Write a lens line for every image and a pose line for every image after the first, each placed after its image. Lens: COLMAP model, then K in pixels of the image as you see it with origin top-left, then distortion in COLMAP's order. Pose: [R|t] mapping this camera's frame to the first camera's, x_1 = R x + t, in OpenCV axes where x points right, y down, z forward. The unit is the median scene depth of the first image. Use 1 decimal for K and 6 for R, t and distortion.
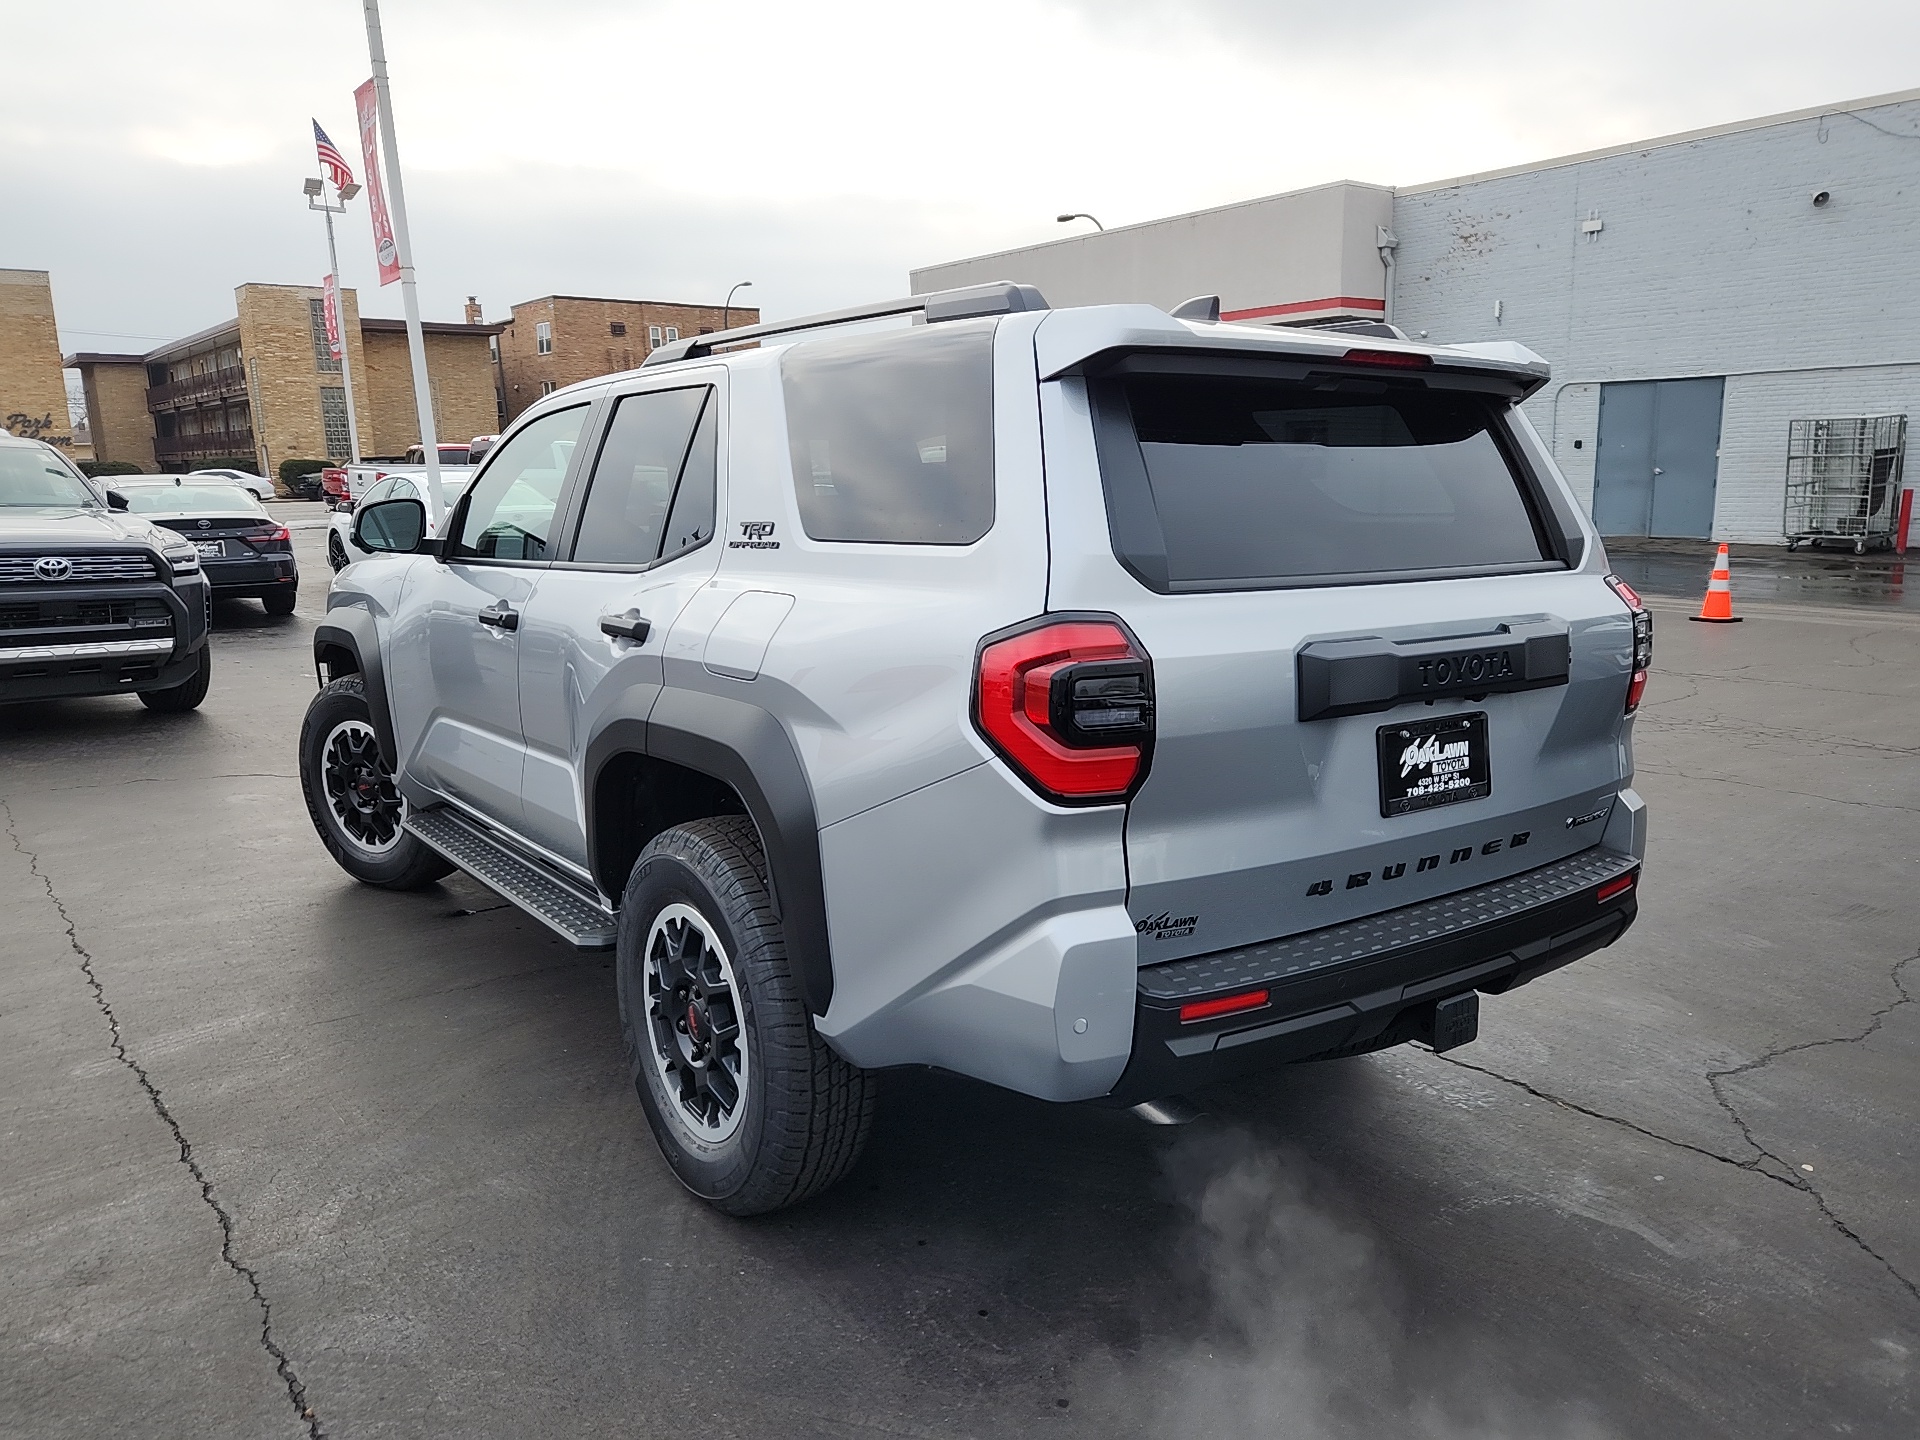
lens RADIAL K [[1388.3, 0, 973.5], [0, 1388.3, 778.7], [0, 0, 1]] dist [0.085128, -0.077749]
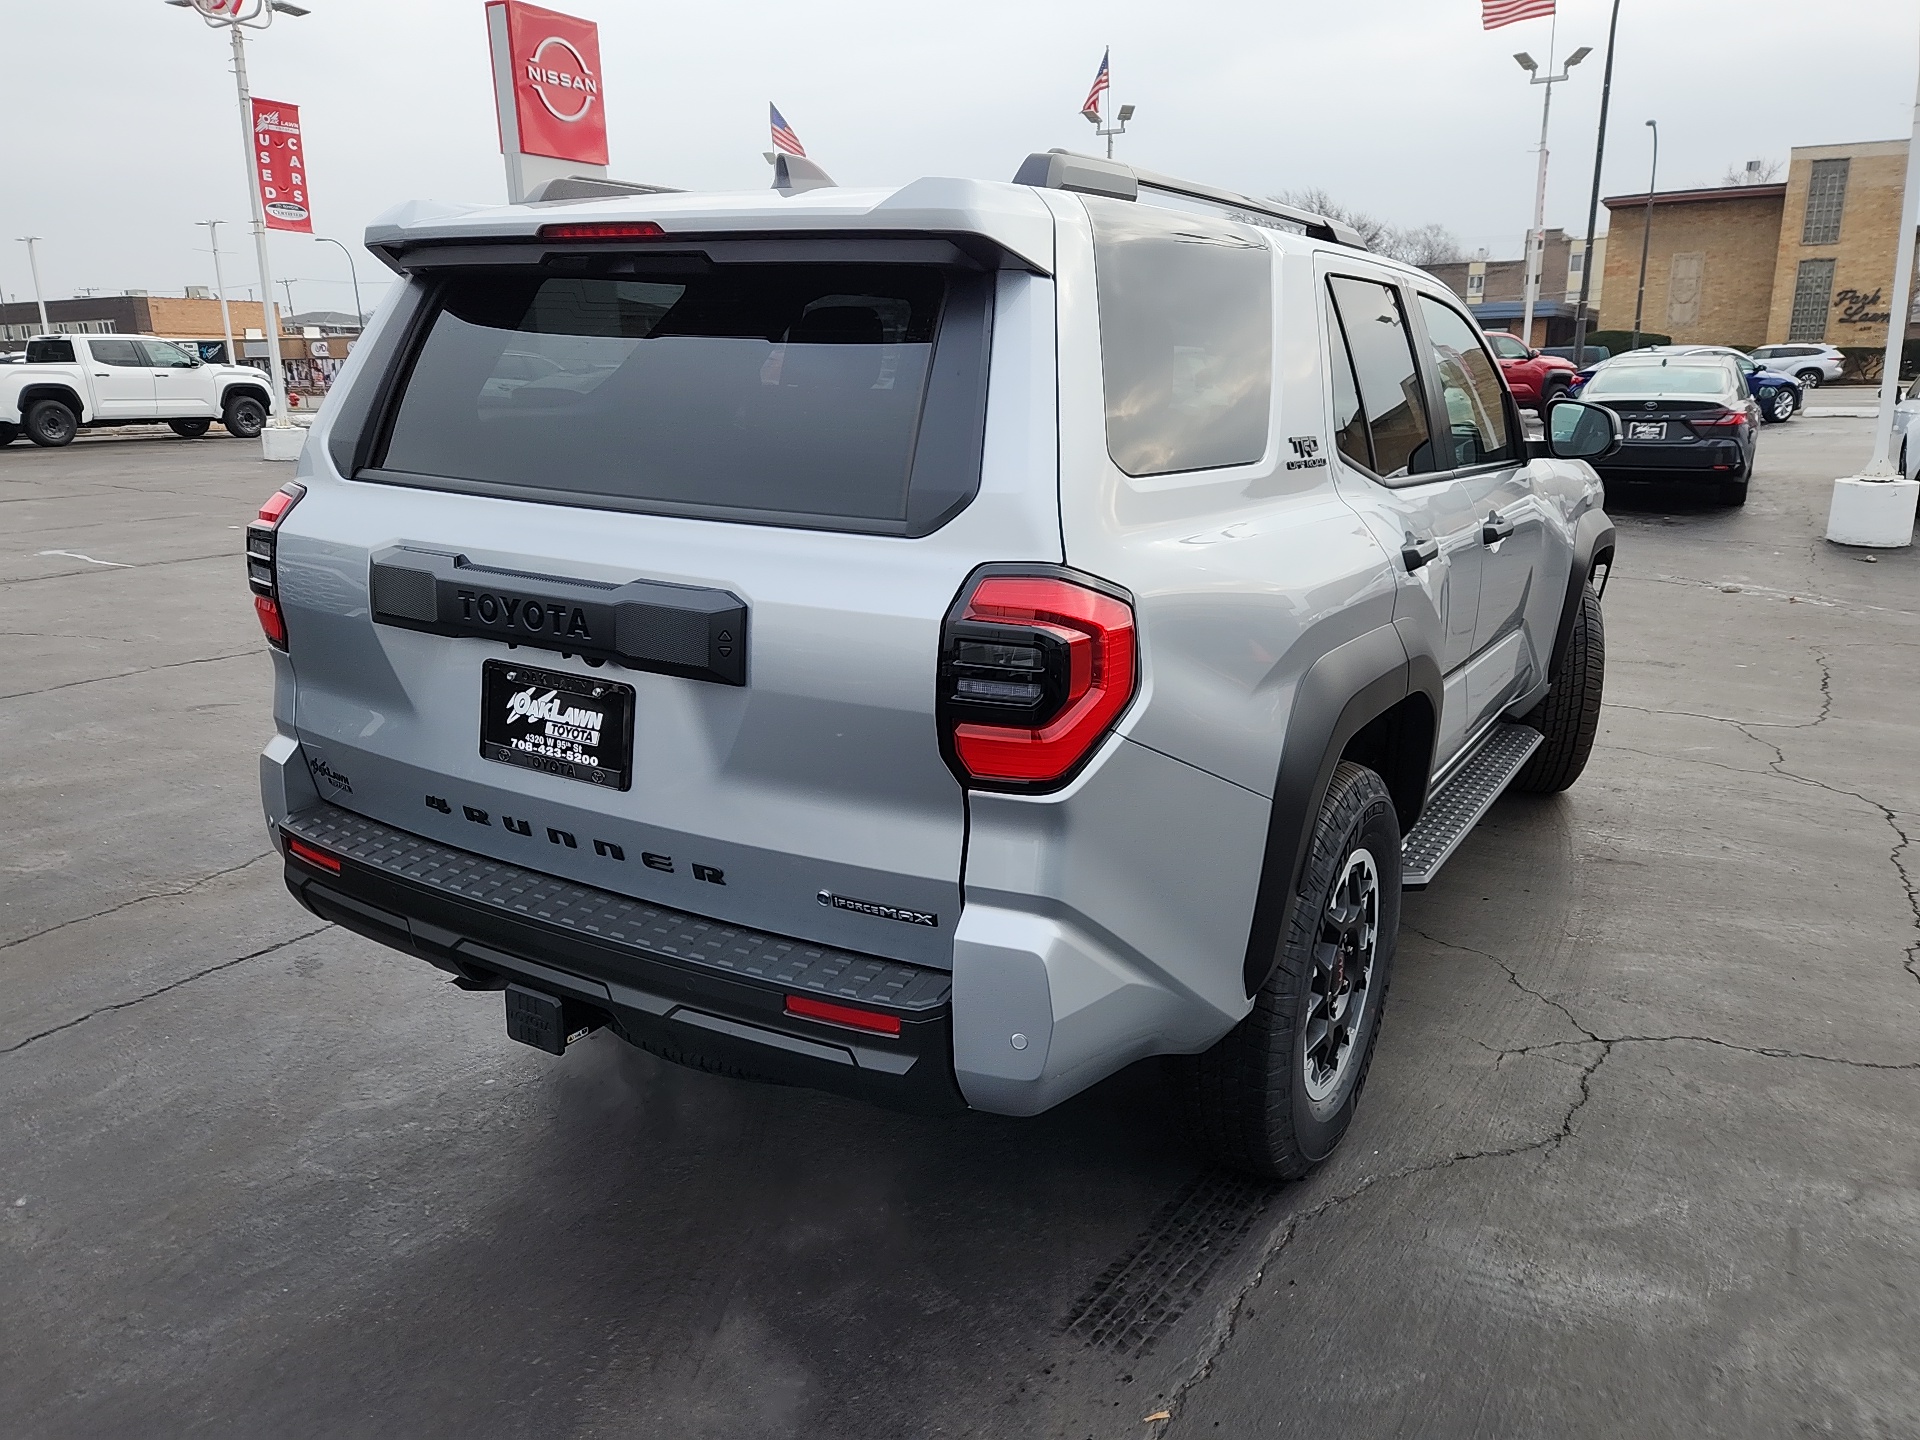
lens RADIAL K [[1388.3, 0, 973.5], [0, 1388.3, 778.7], [0, 0, 1]] dist [0.085128, -0.077749]
pose [[0.377020, 0.276494, -0.883972, 1.195237], [-0.203494, 0.955810, 0.212173, -0.213069], [0.903574, 0.099890, 0.416625, 0.883617]]
